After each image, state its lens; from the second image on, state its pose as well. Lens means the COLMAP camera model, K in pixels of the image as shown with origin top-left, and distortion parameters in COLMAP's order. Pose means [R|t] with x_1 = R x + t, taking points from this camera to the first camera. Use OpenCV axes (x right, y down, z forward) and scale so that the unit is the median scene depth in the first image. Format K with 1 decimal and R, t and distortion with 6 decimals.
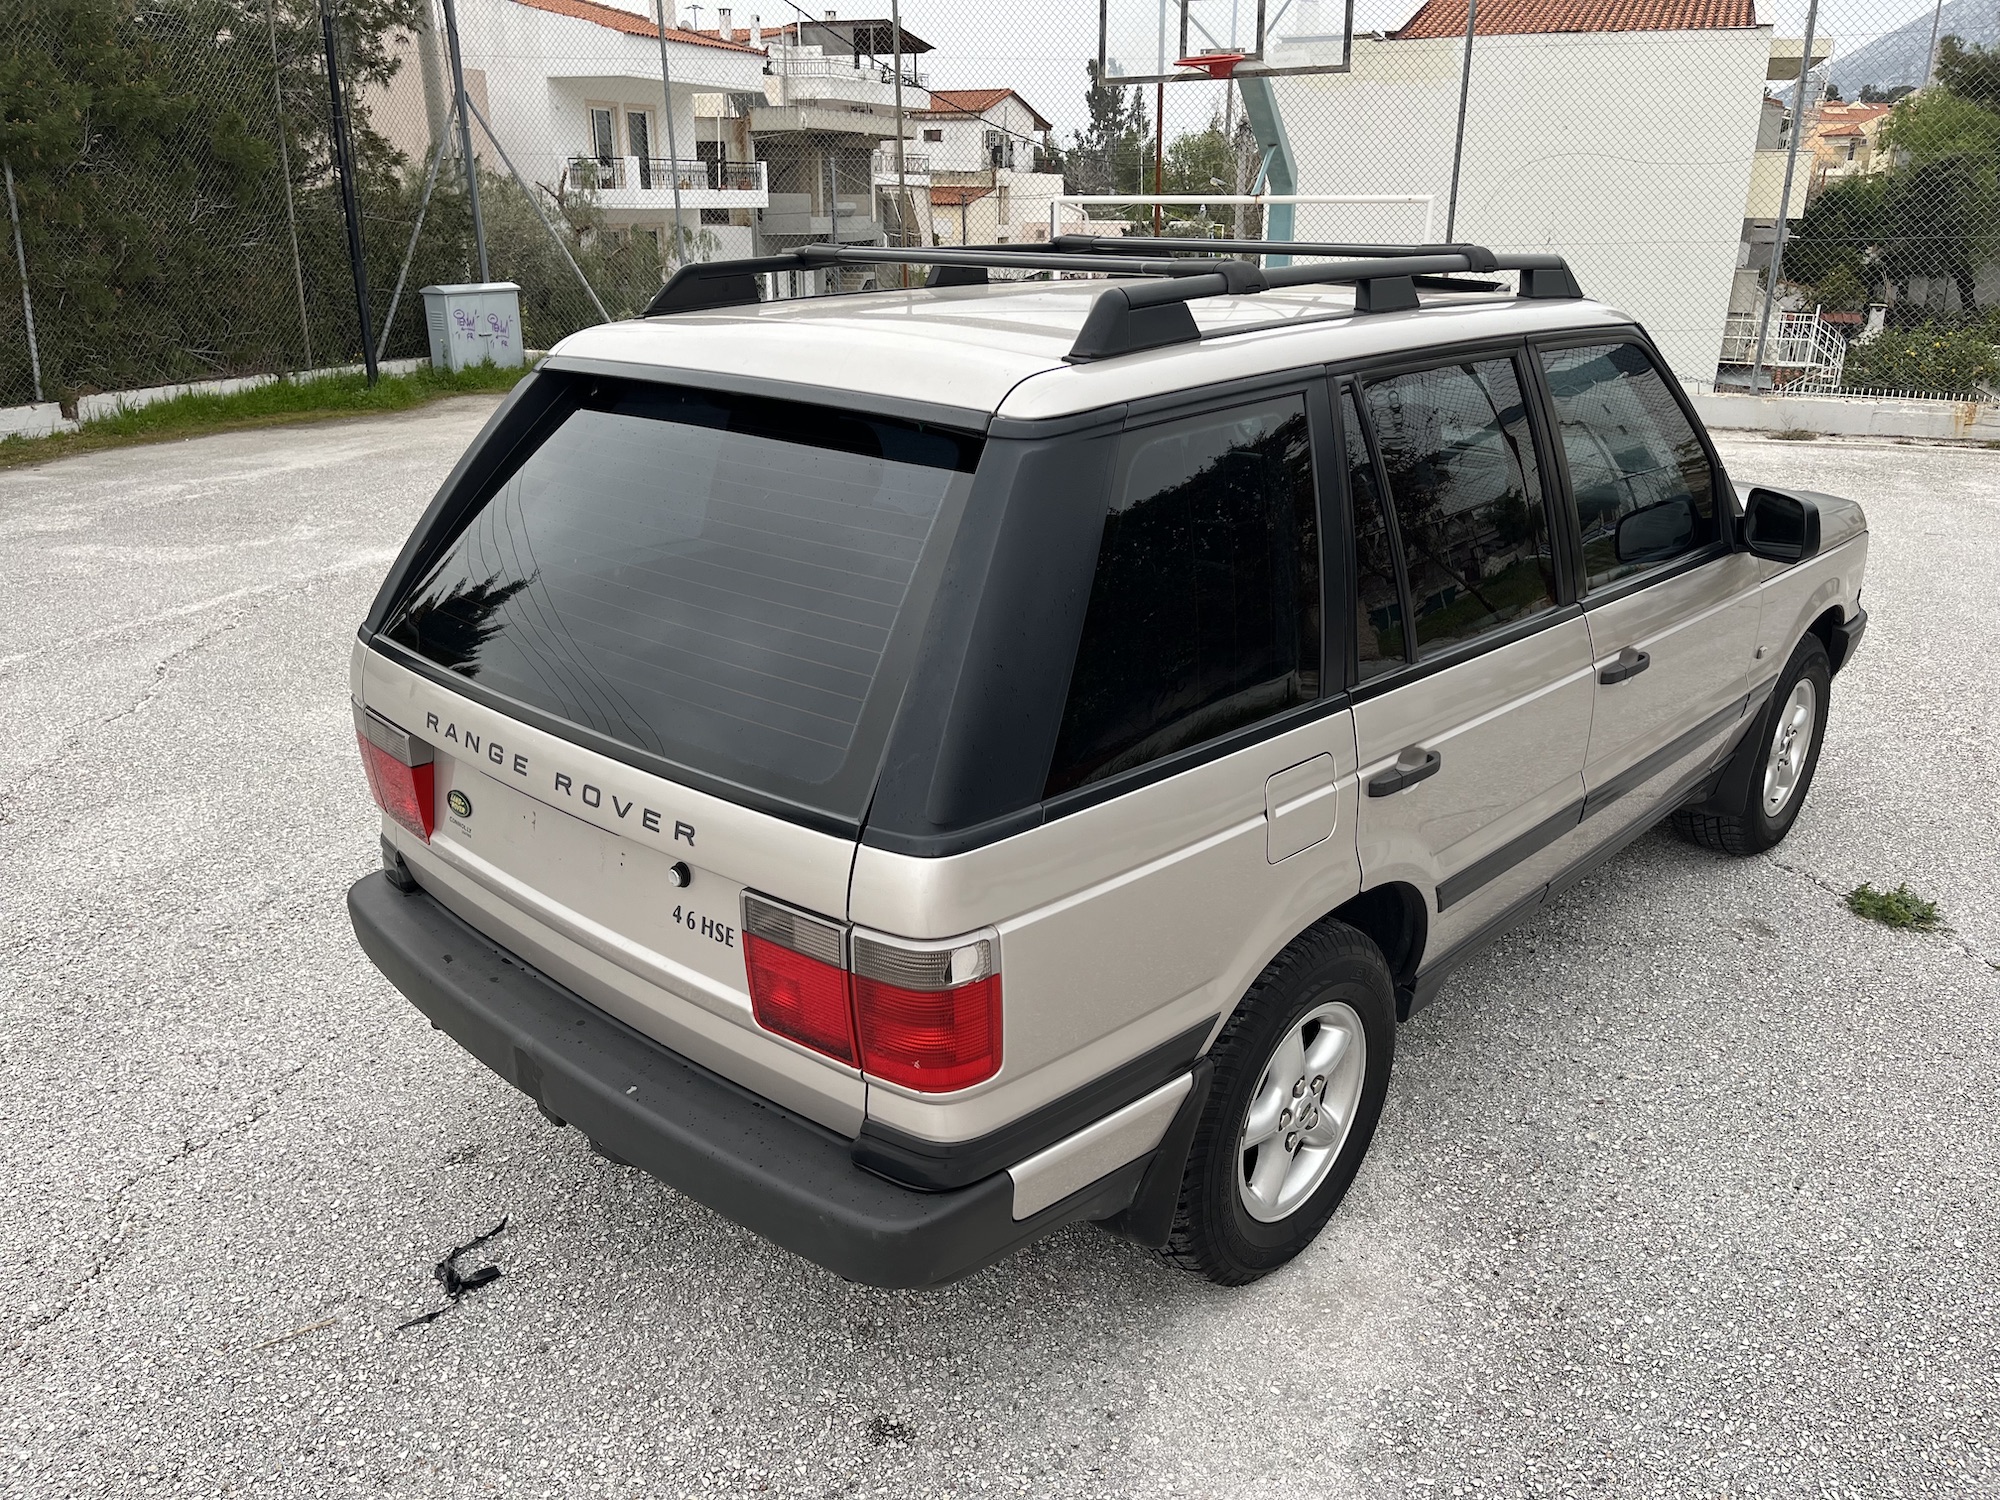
lens RADIAL K [[1514.4, 0, 1007.5], [0, 1514.4, 773.0], [0, 0, 1]] dist [0.076760, -0.108668]
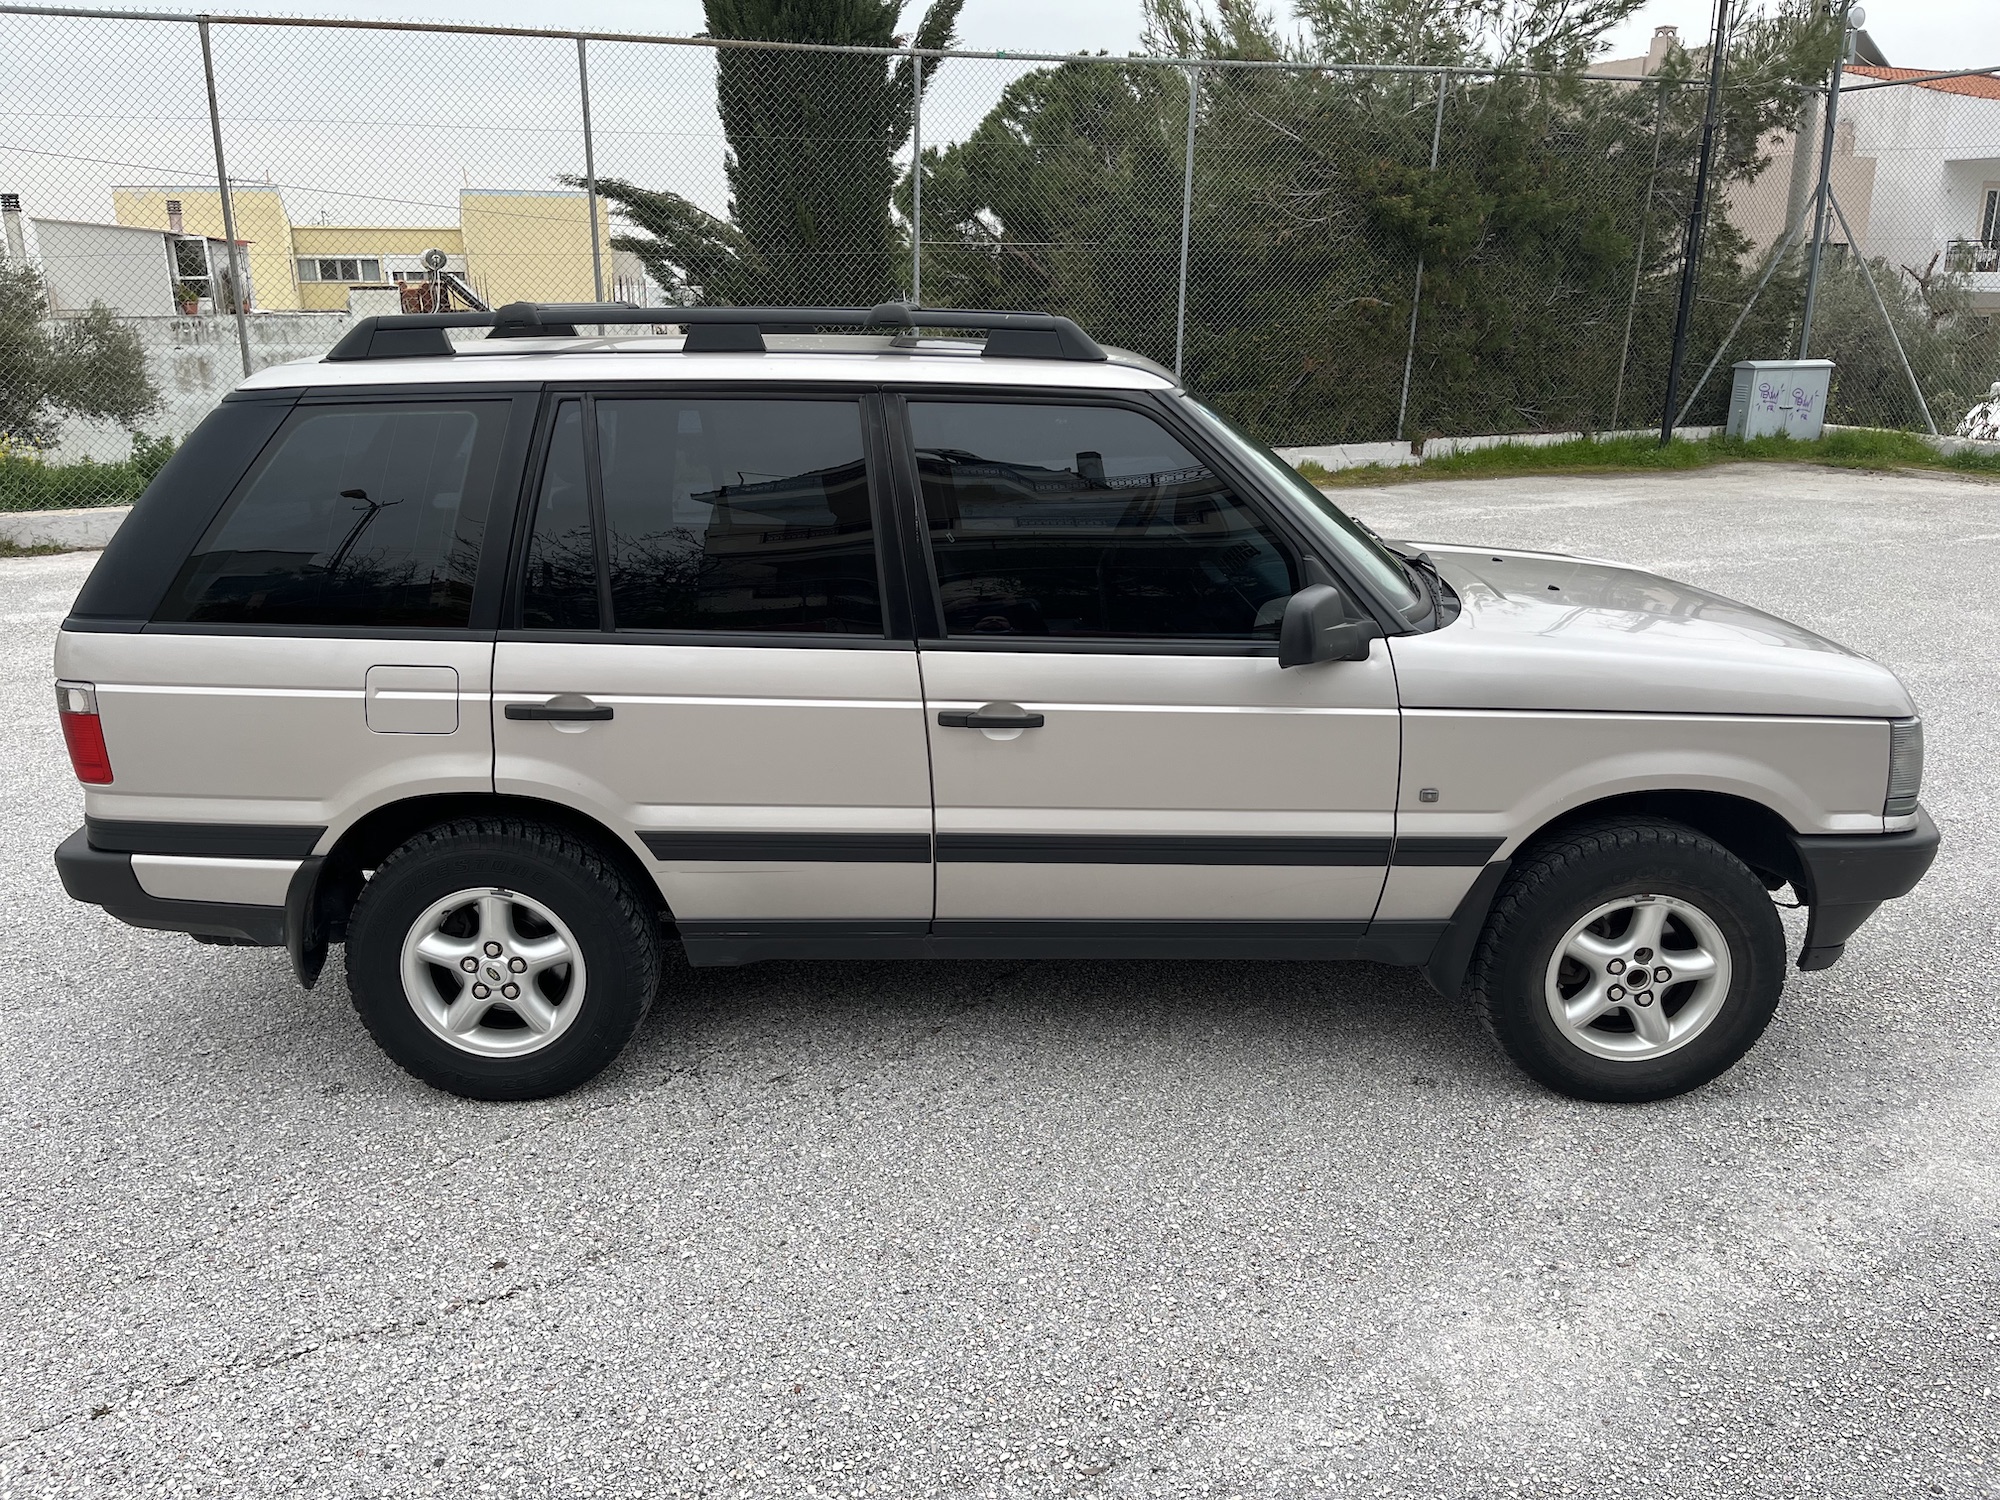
lens RADIAL K [[1514.4, 0, 994.0], [0, 1514.4, 749.4], [0, 0, 1]] dist [0.076760, -0.108668]
pose [[0.690490, 0.206766, -0.693161, 0.352199], [-0.249138, 0.967622, 0.040459, 0.188319], [0.679083, 0.144756, 0.719647, -0.530183]]
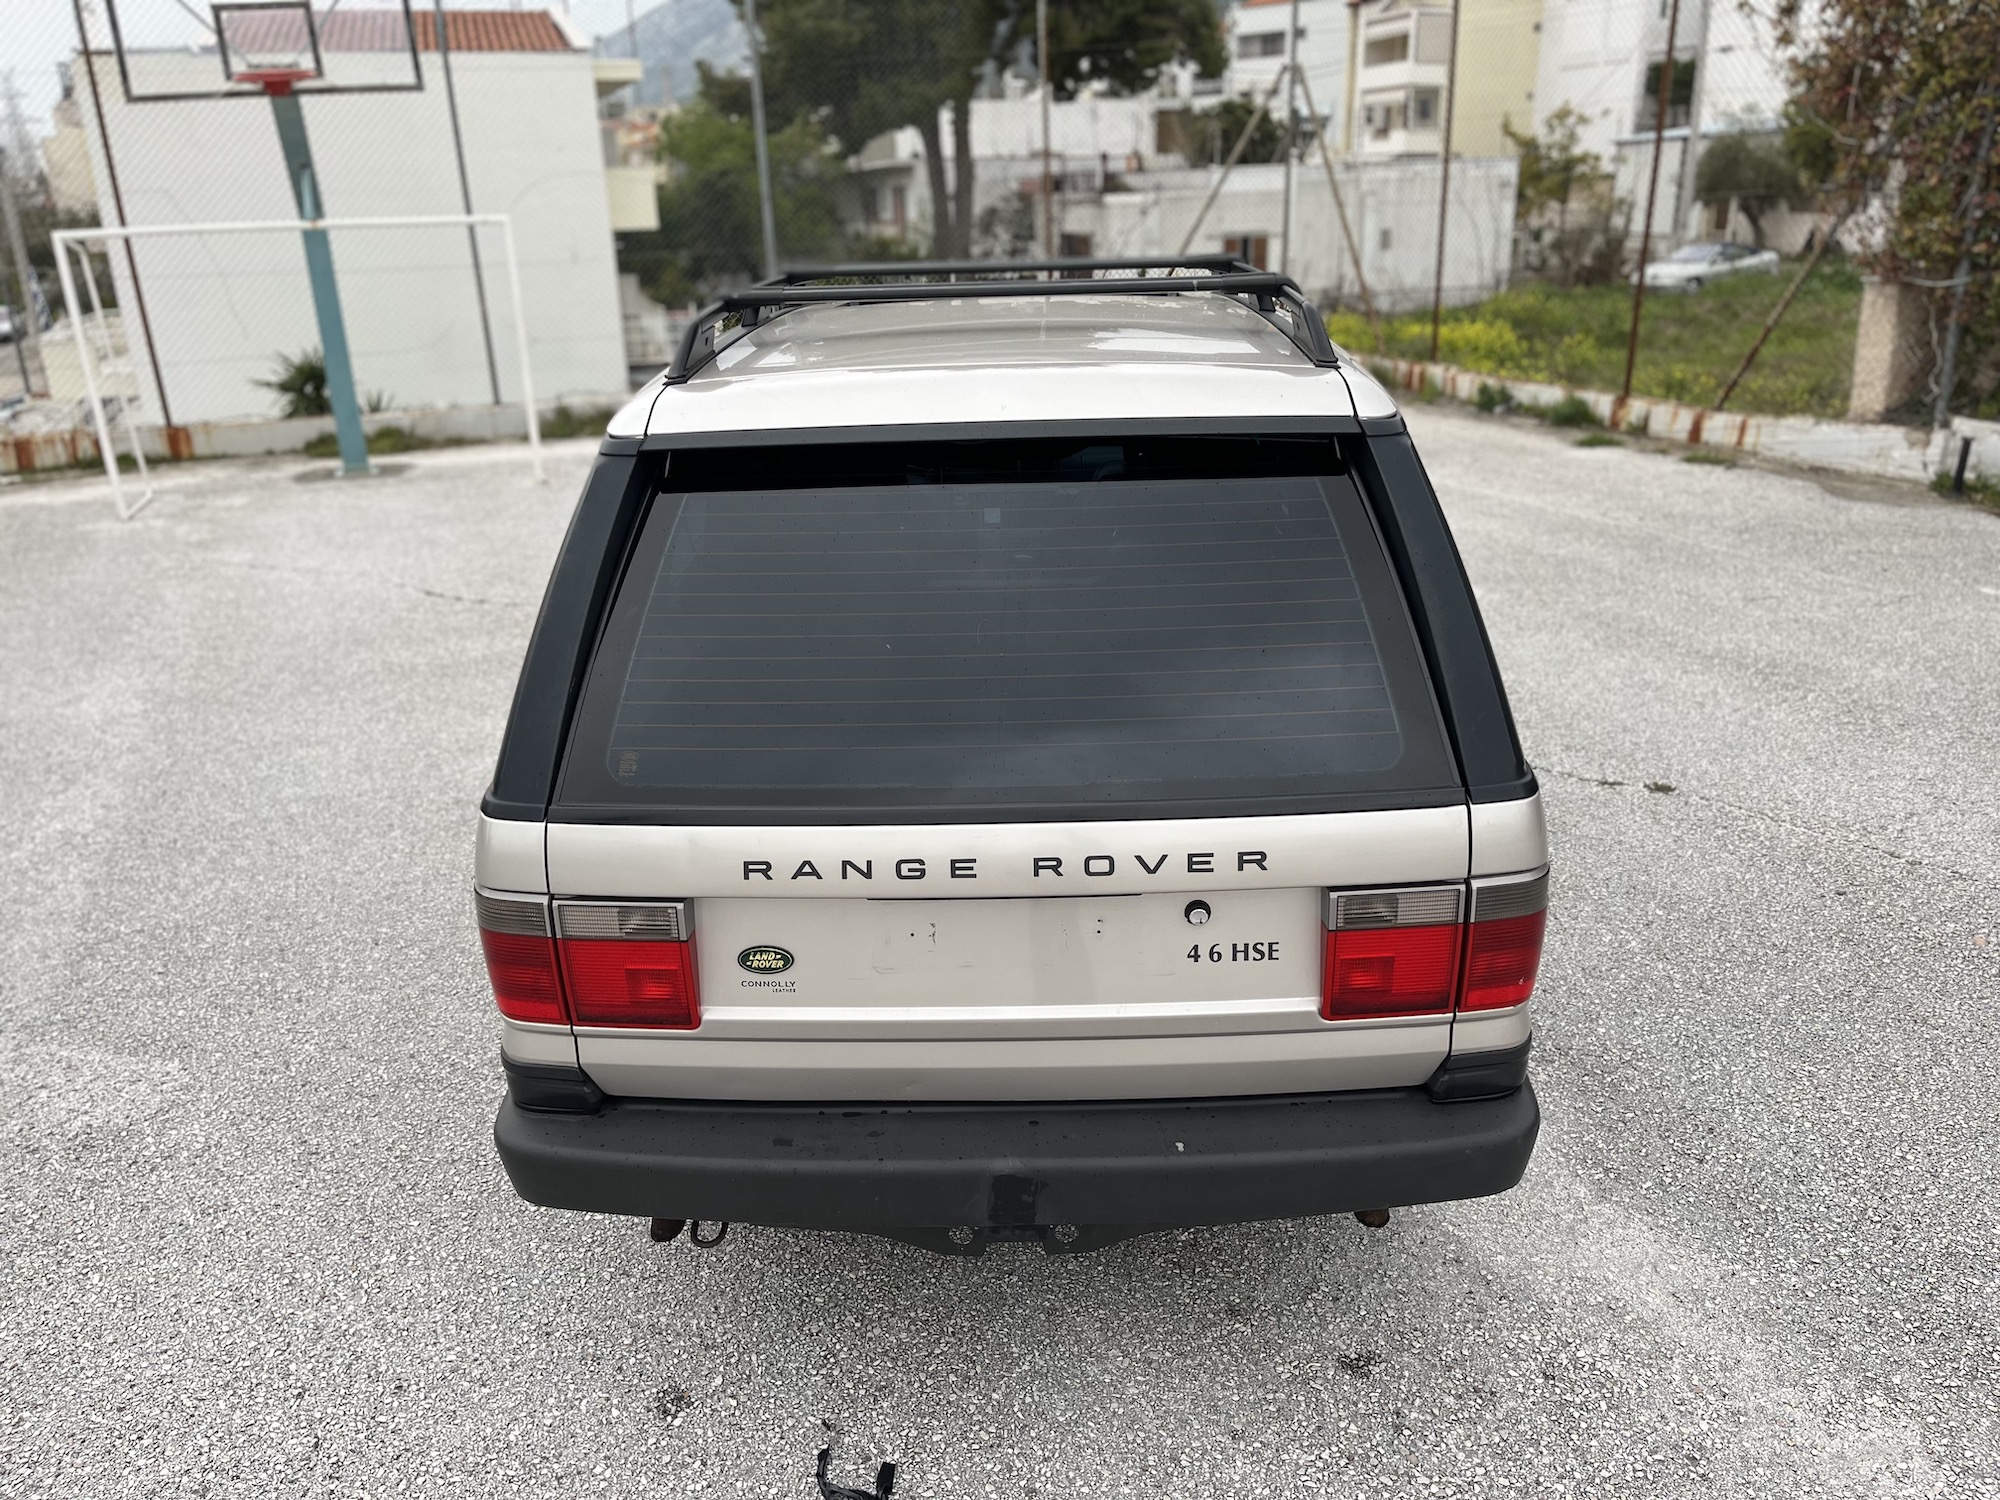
lens RADIAL K [[1514.4, 0, 998.0], [0, 1514.4, 763.3], [0, 0, 1]] dist [0.076760, -0.108668]
pose [[0.748101, -0.256528, 0.611995, -0.691726], [0.265620, 0.960910, 0.078088, -0.107851], [-0.608104, 0.104141, 0.786997, 0.221892]]
